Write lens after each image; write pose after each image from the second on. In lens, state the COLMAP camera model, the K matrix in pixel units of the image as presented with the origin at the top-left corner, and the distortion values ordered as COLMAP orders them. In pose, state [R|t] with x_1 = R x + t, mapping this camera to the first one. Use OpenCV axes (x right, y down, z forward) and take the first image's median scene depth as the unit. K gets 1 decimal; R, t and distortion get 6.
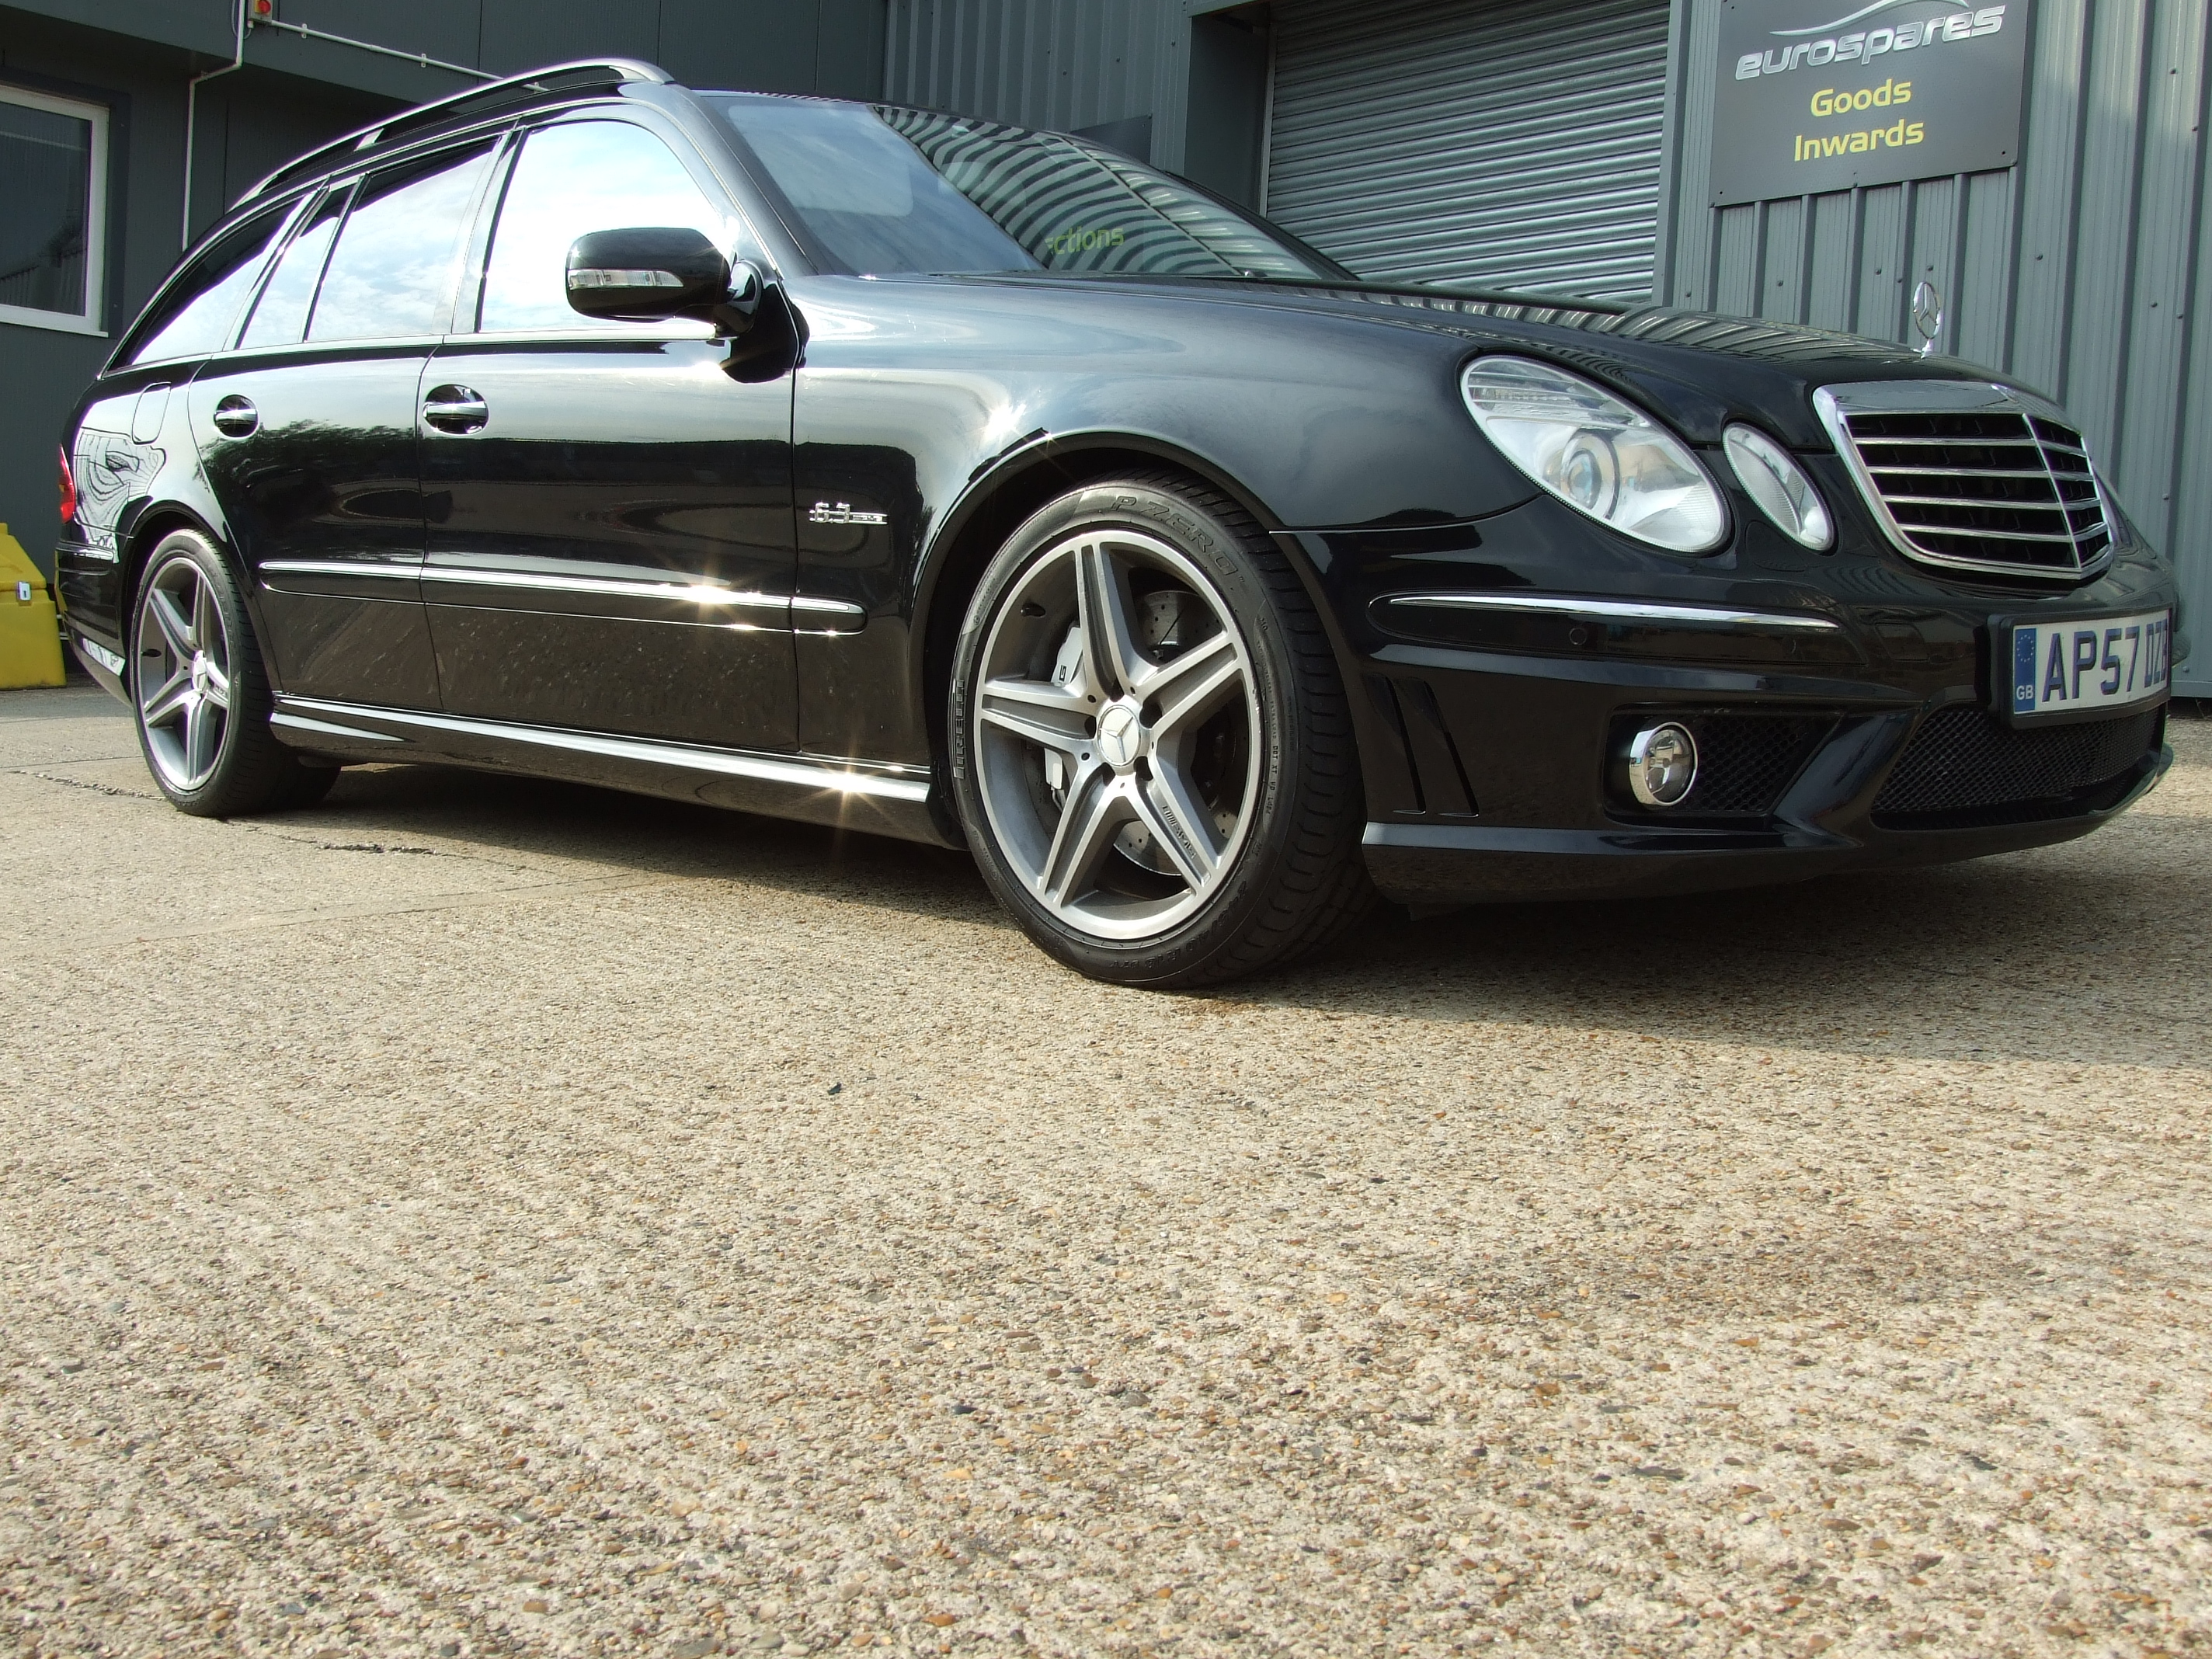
lens RADIAL K [[2146.9, 0, 1086.5], [0, 2146.9, 779.8], [0, 0, 1]] dist [-0.021191, 0.000000]
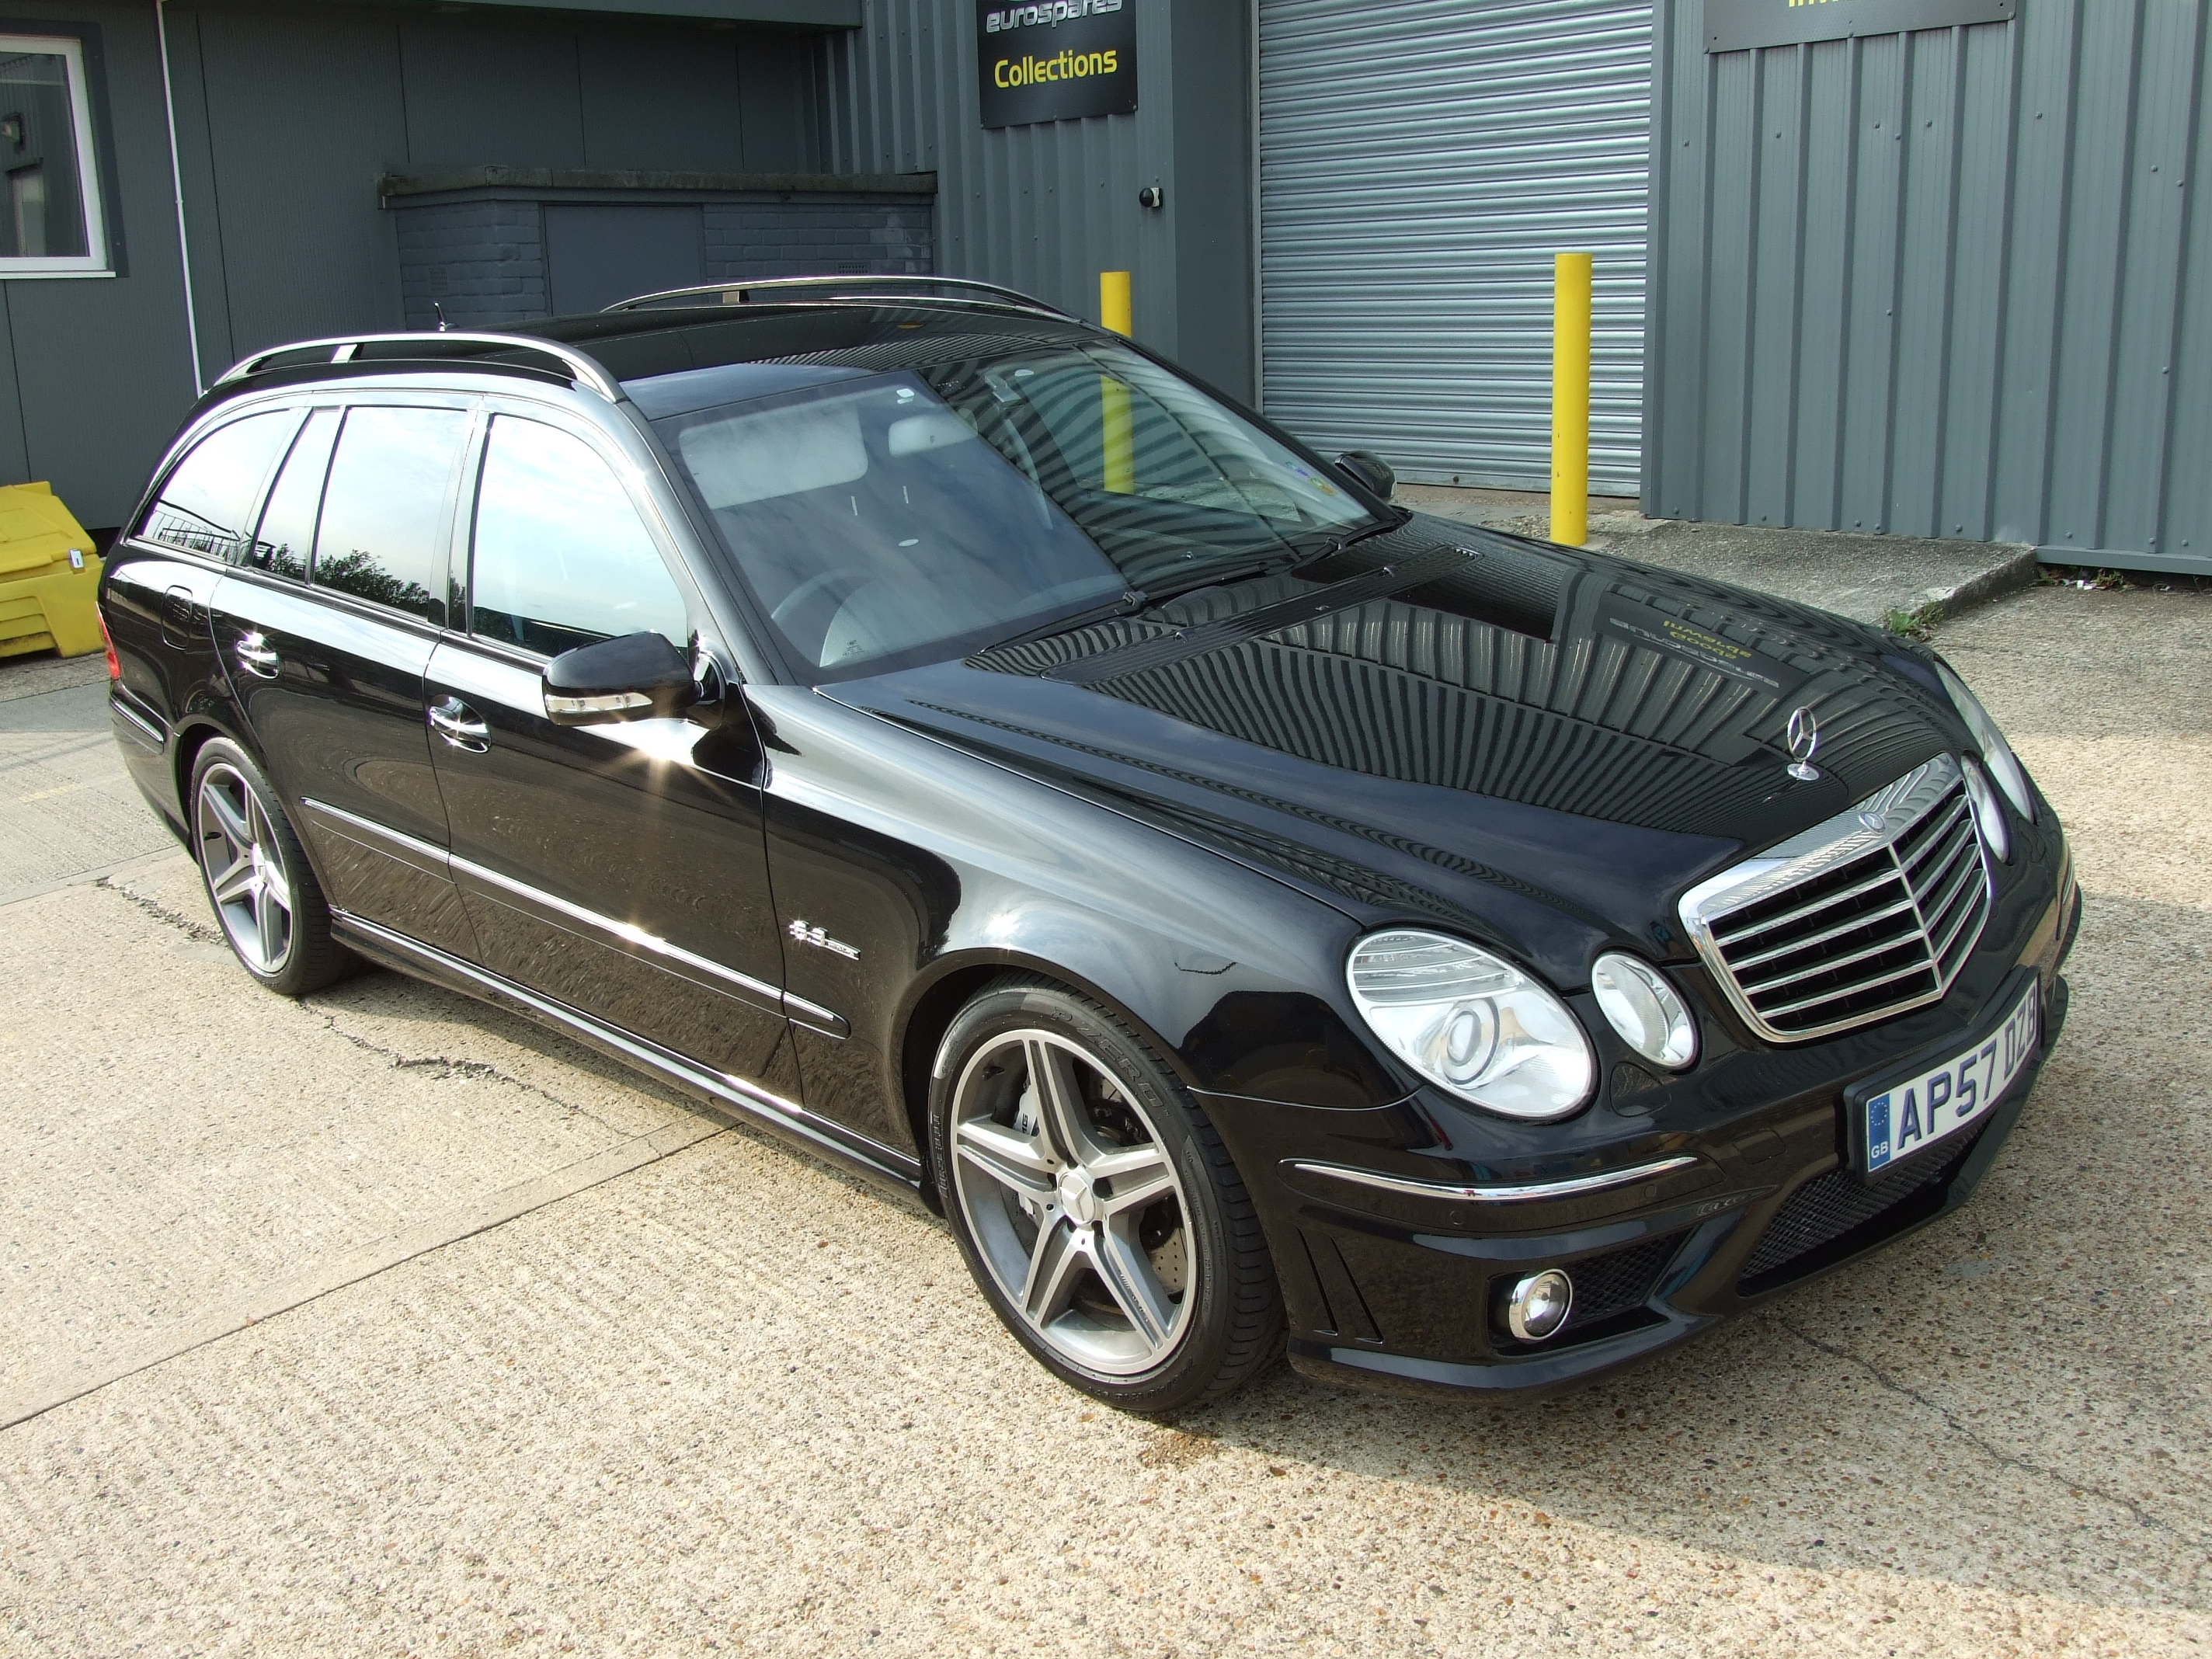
lens RADIAL K [[2146.9, 0, 1072.3], [0, 2146.9, 764.1], [0, 0, 1]] dist [-0.021191, 0.000000]
pose [[0.996403, -0.072191, -0.044373, 0.077362], [0.078601, 0.983044, 0.165670, -0.420119], [0.031660, -0.168561, 0.985183, -0.070529]]
